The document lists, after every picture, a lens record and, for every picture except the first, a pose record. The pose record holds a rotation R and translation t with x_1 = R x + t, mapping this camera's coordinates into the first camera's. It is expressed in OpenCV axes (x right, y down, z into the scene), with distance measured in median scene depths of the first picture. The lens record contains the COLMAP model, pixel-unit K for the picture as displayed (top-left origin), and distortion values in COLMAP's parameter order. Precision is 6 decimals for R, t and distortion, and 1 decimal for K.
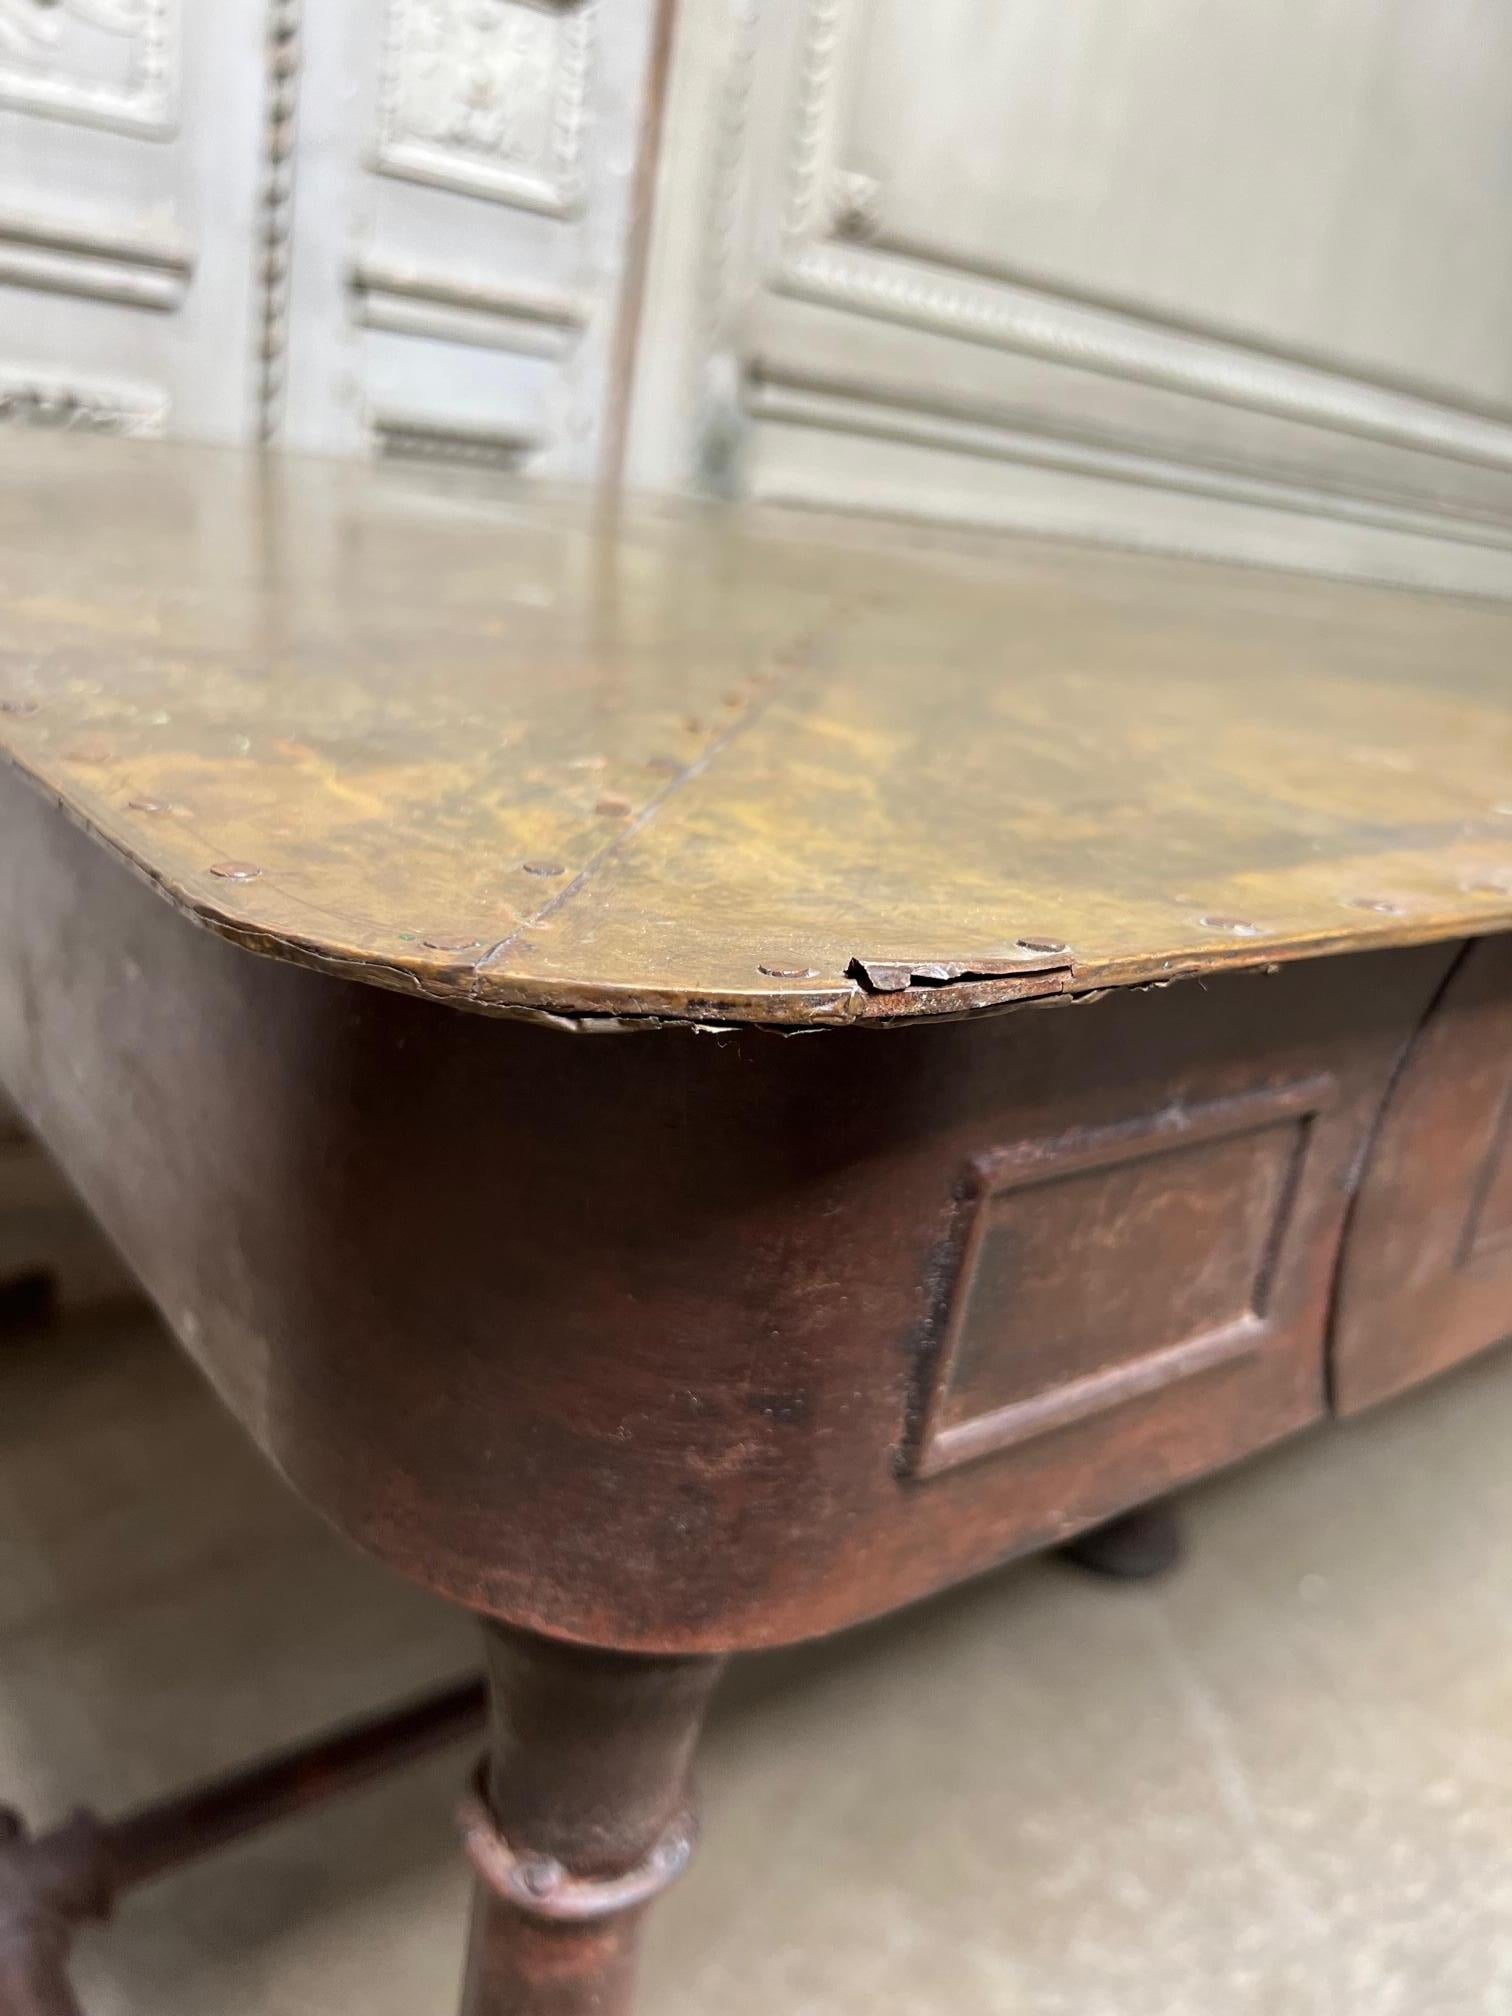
lens RADIAL K [[1545.1, 0, 743.0], [0, 1545.1, 1011.1], [0, 0, 1]] dist [-0.014959, 0.003424]
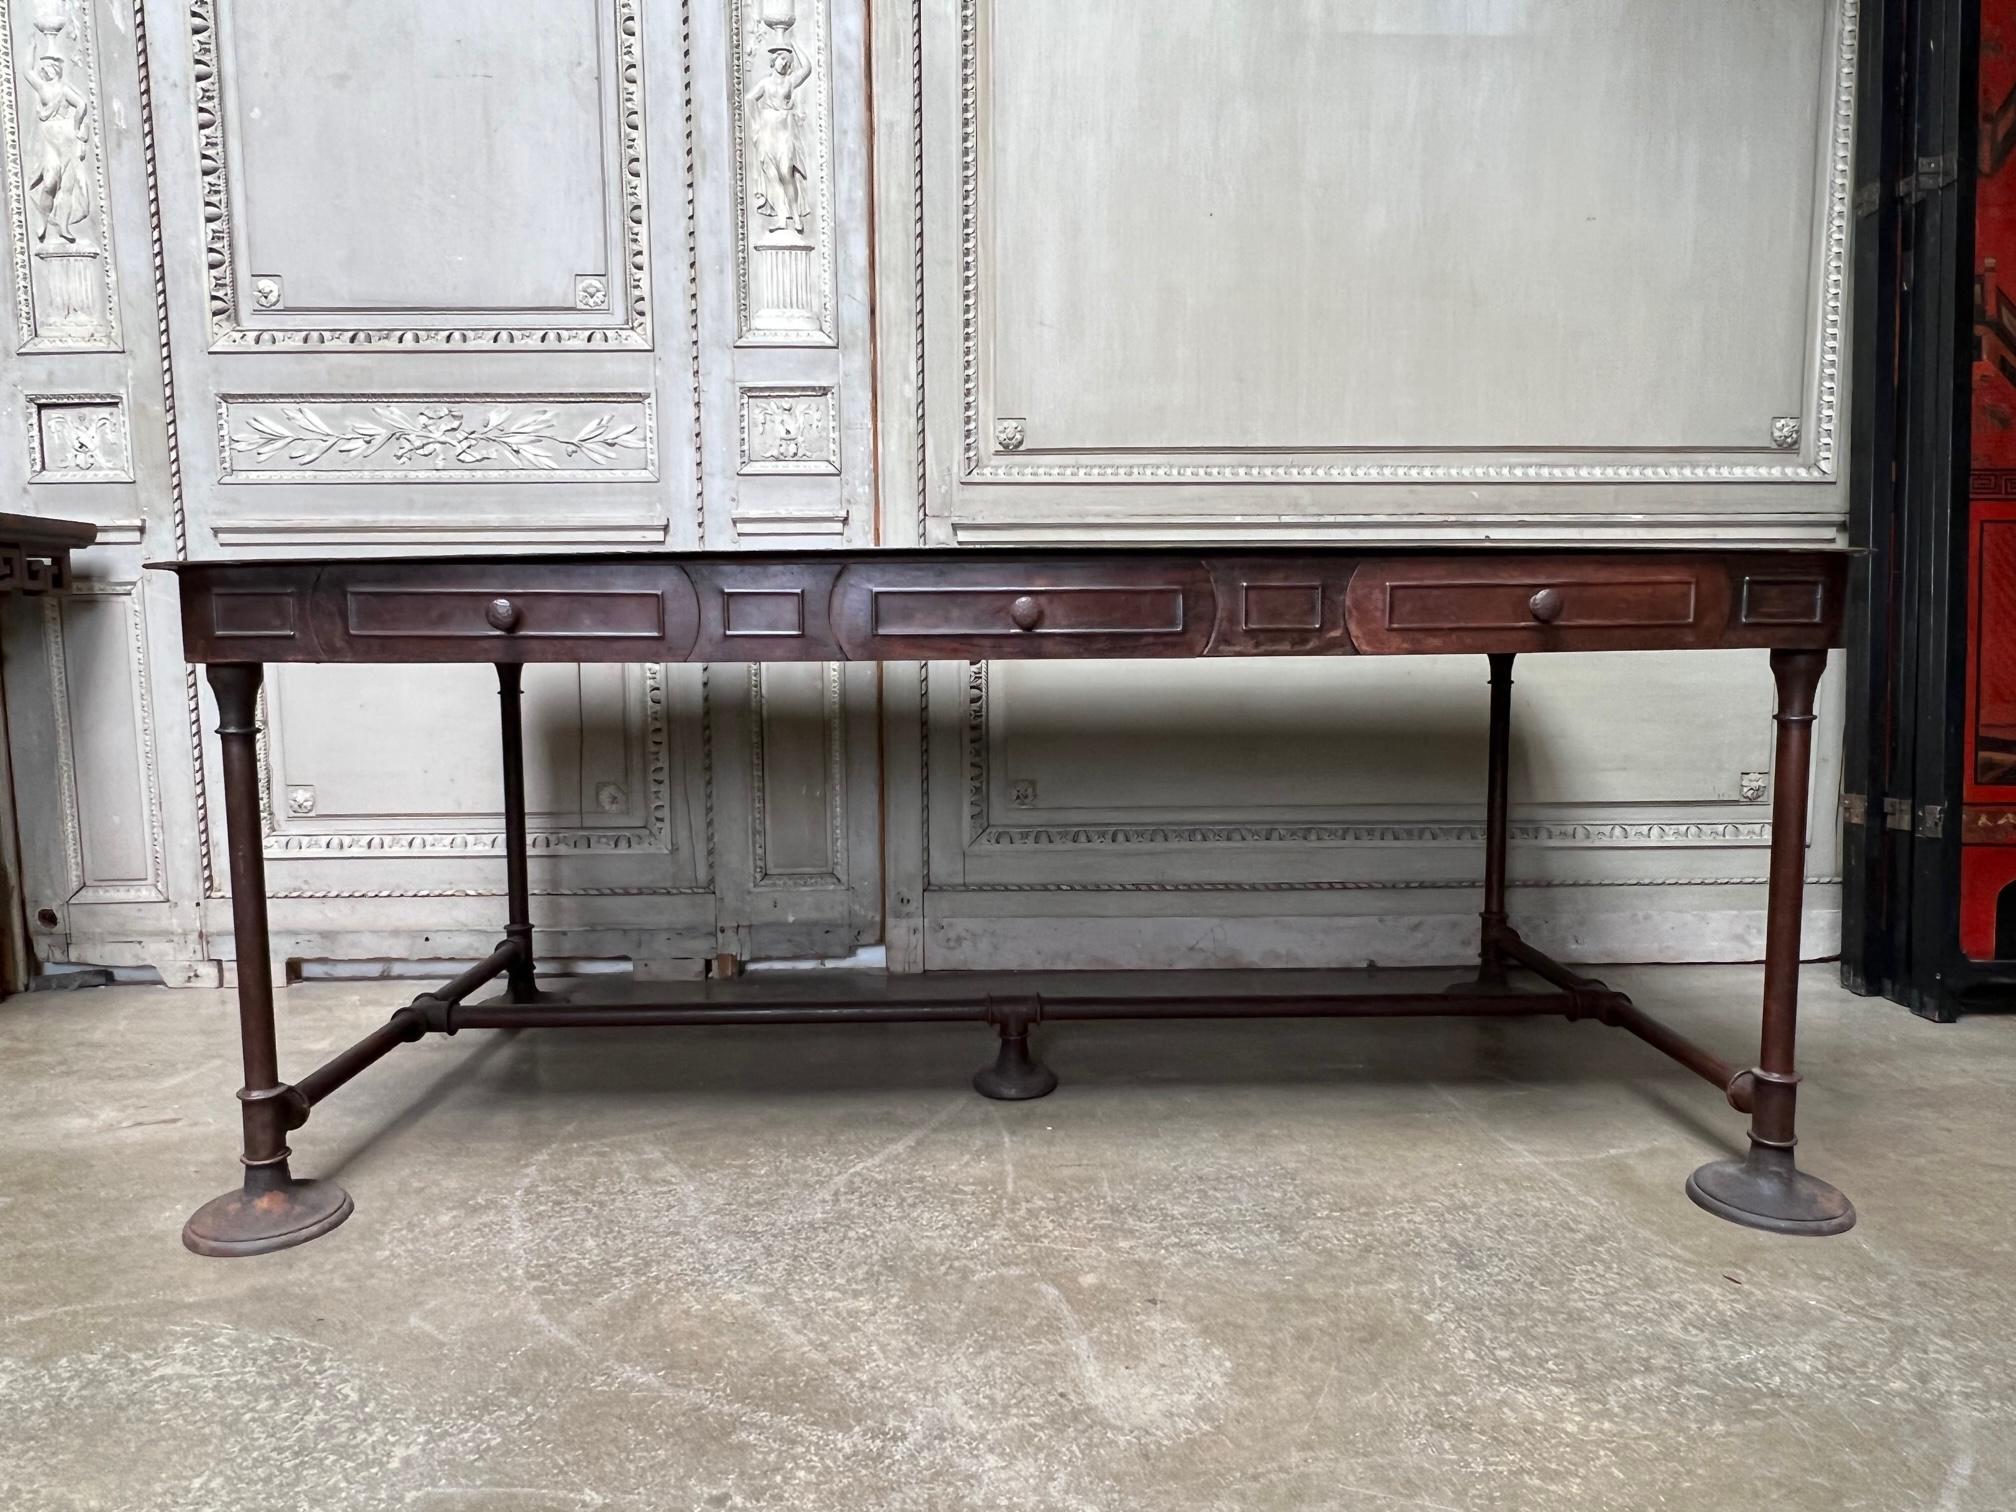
lens RADIAL K [[1329.2, 0, 995.7], [0, 1329.2, 767.6], [0, 0, 1]] dist [0.004834, -0.007682]
pose [[0.799635, -0.083089, -0.594710, 9.161676], [-0.091993, 0.961739, -0.258060, 2.814034], [0.593398, 0.261063, 0.761397, -1.656042]]
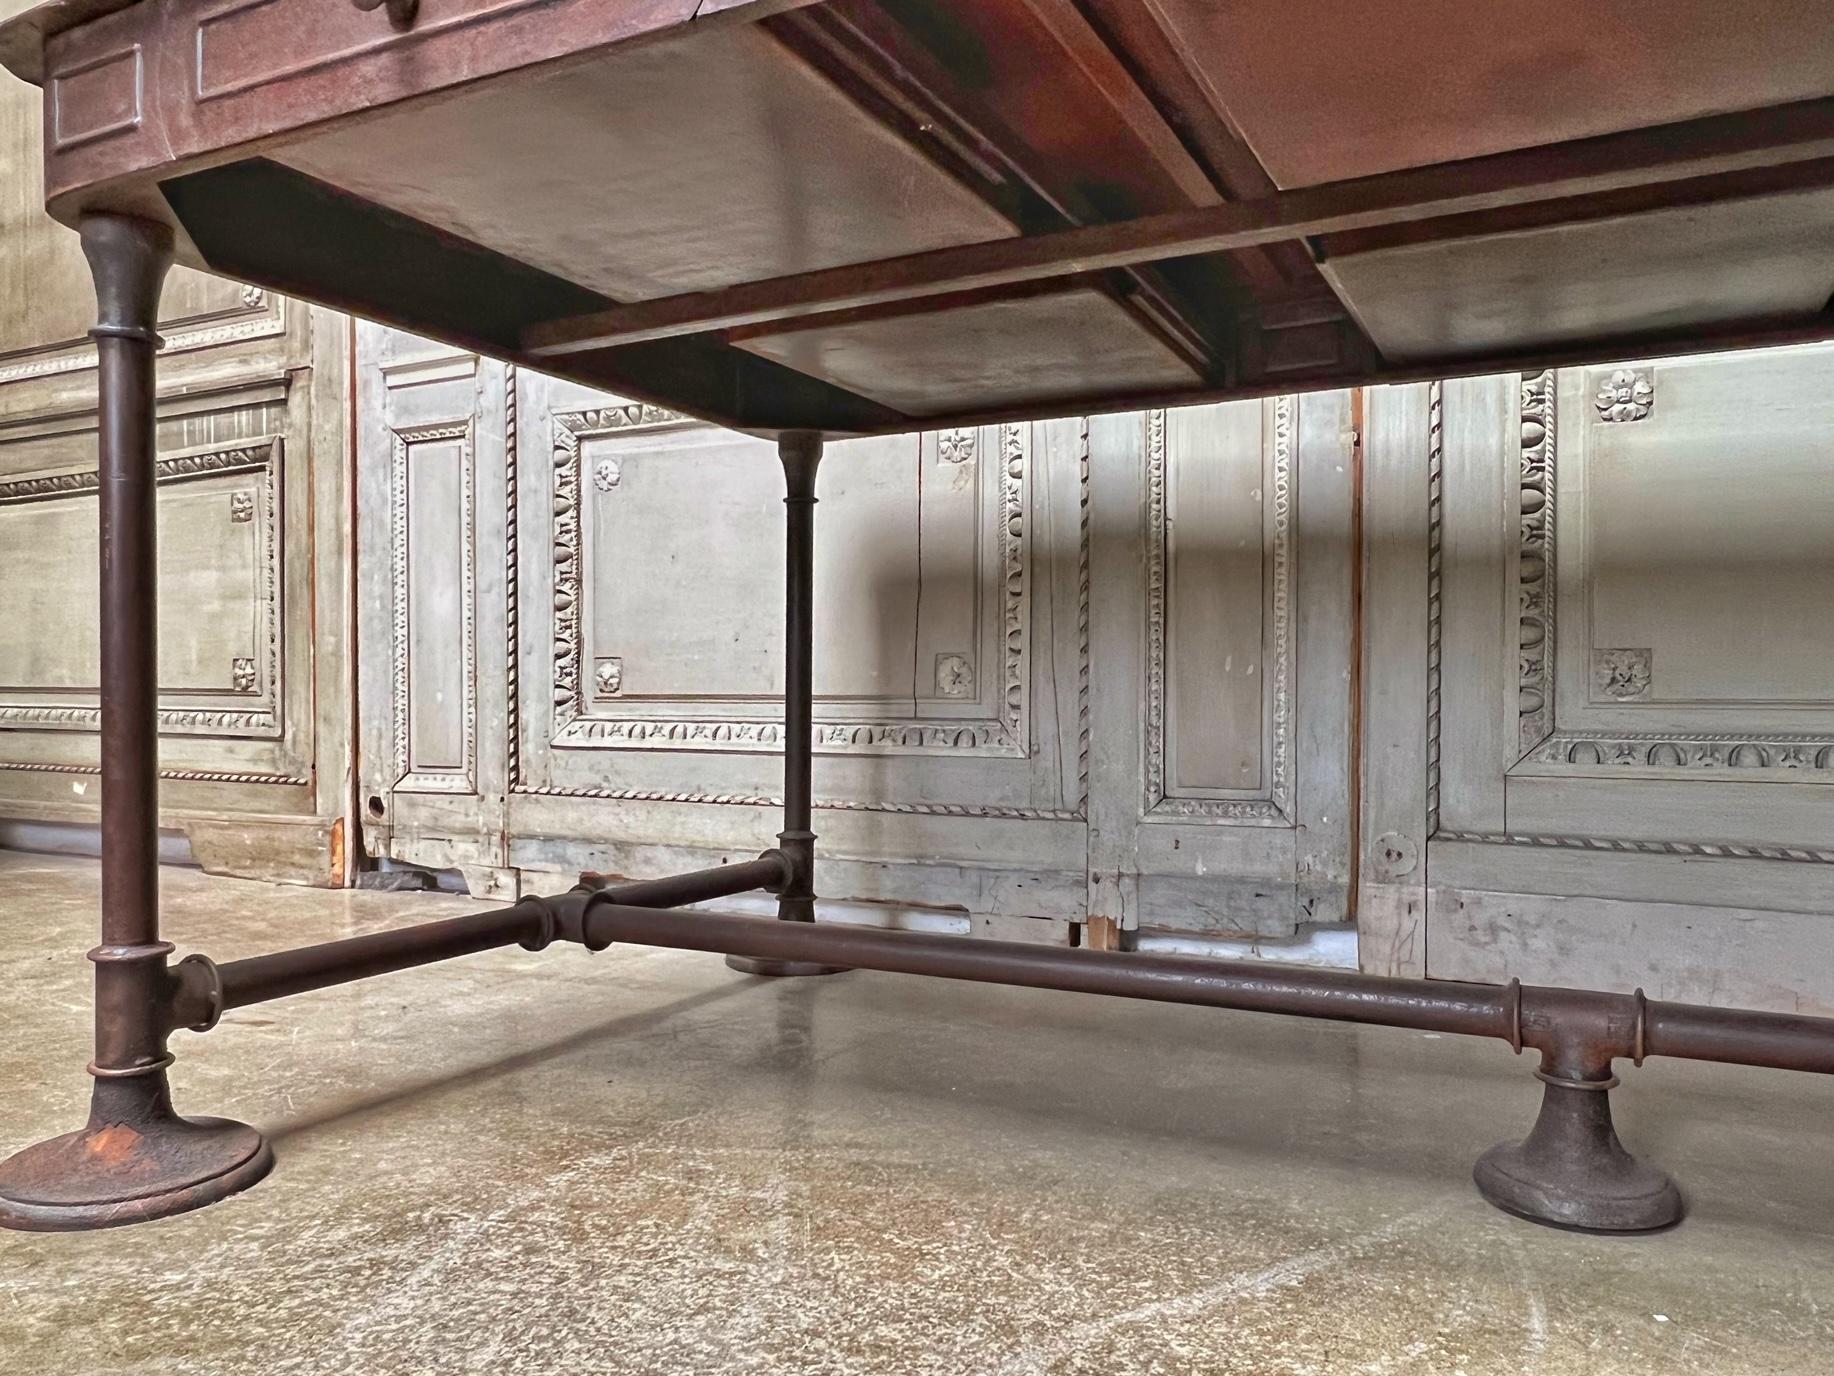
lens RADIAL K [[1326.1, 0, 904.3], [0, 1326.1, 706.6], [0, 0, 1]] dist [0.002764, -0.009557]
pose [[0.430316, -0.129827, -0.893294, 5.809607], [-0.259293, 0.930120, -0.260085, 2.716996], [0.864636, 0.343543, 0.366582, 3.316399]]
